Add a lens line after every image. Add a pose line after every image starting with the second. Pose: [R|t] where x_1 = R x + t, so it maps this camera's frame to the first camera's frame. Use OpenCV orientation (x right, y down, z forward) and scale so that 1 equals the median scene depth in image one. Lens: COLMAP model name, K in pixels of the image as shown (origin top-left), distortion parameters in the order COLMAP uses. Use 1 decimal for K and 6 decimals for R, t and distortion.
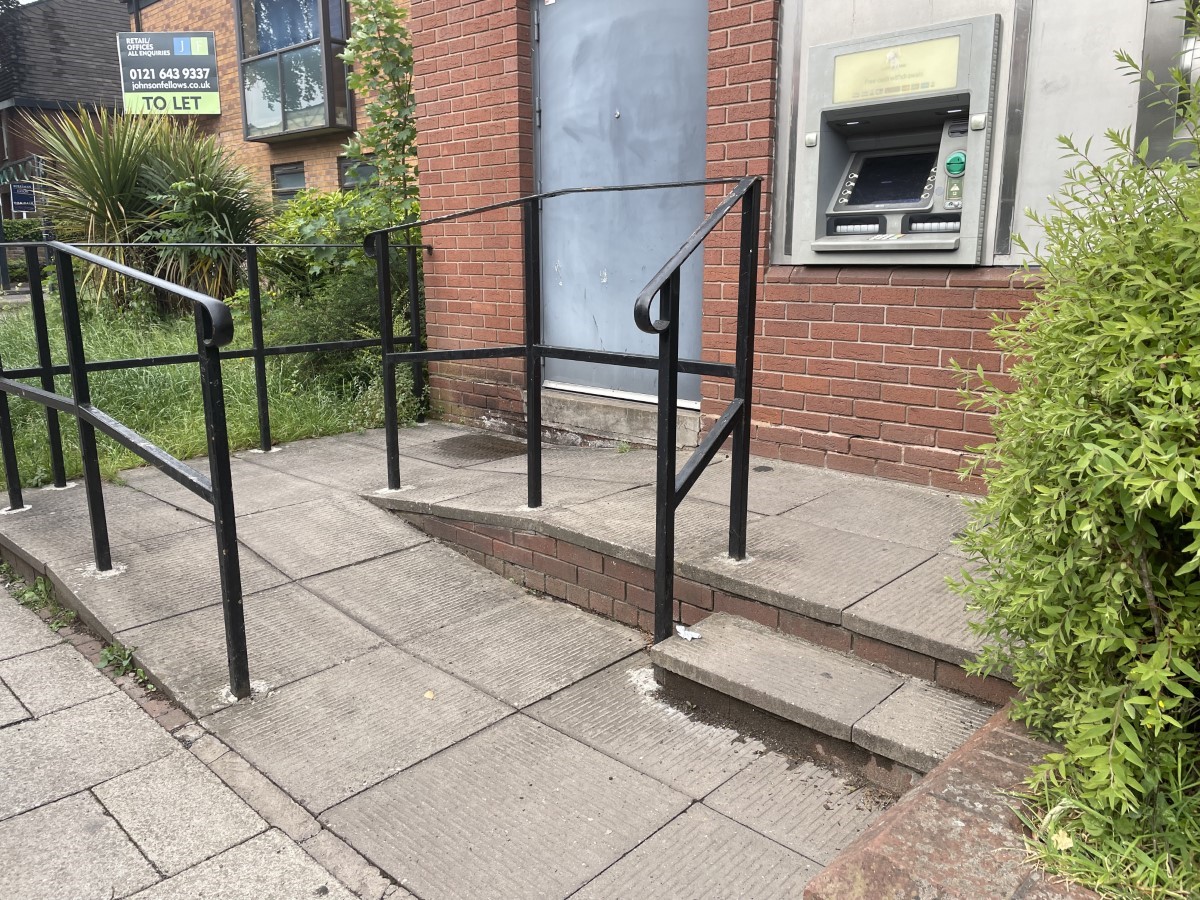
lens RADIAL K [[912.1, 0, 597.3], [0, 912.1, 445.6], [0, 0, 1]] dist [0.082293, -0.105632]
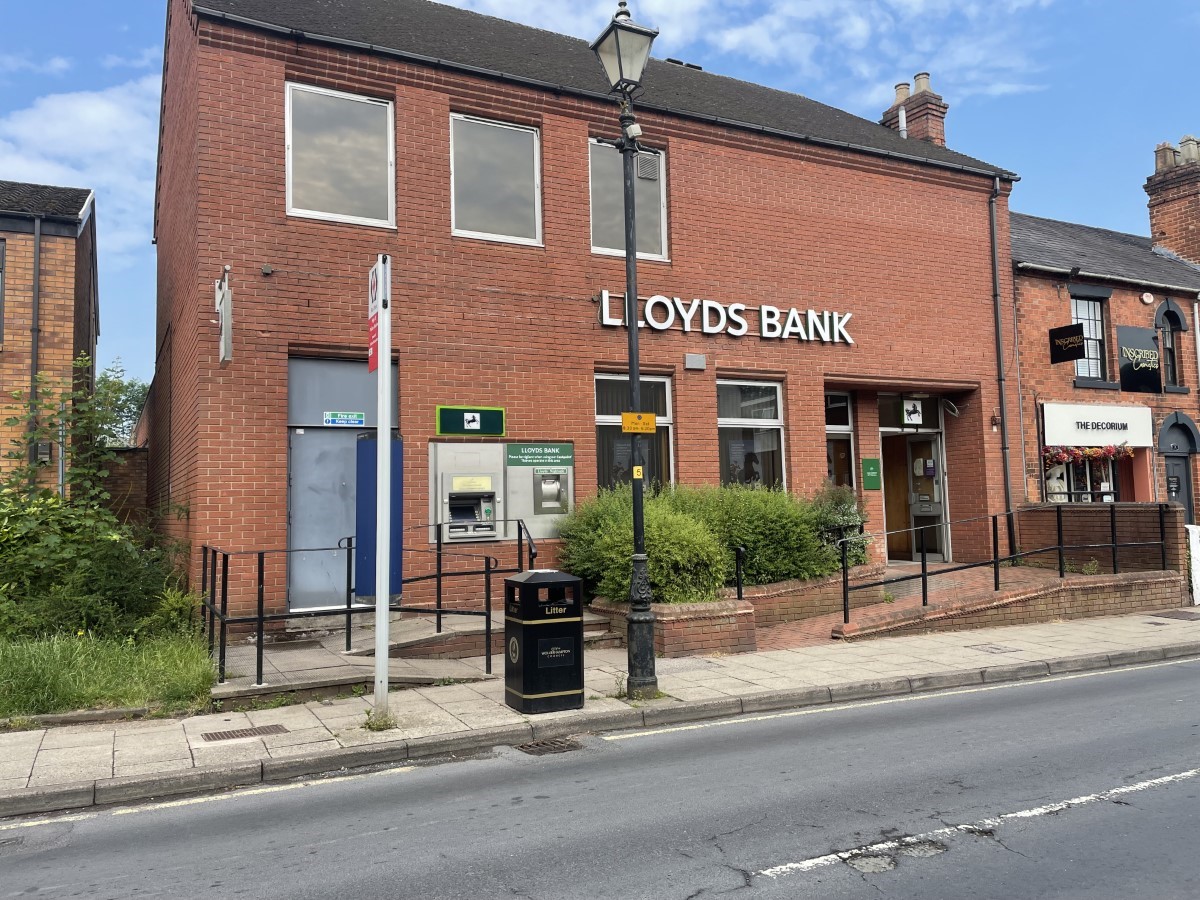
lens RADIAL K [[912.1, 0, 597.3], [0, 912.1, 445.6], [0, 0, 1]] dist [0.082293, -0.105632]
pose [[0.337897, 0.061823, 0.939150, -2.434193], [0.222536, 0.964299, -0.143545, 0.026626], [-0.914496, 0.257499, 0.312076, -0.418266]]
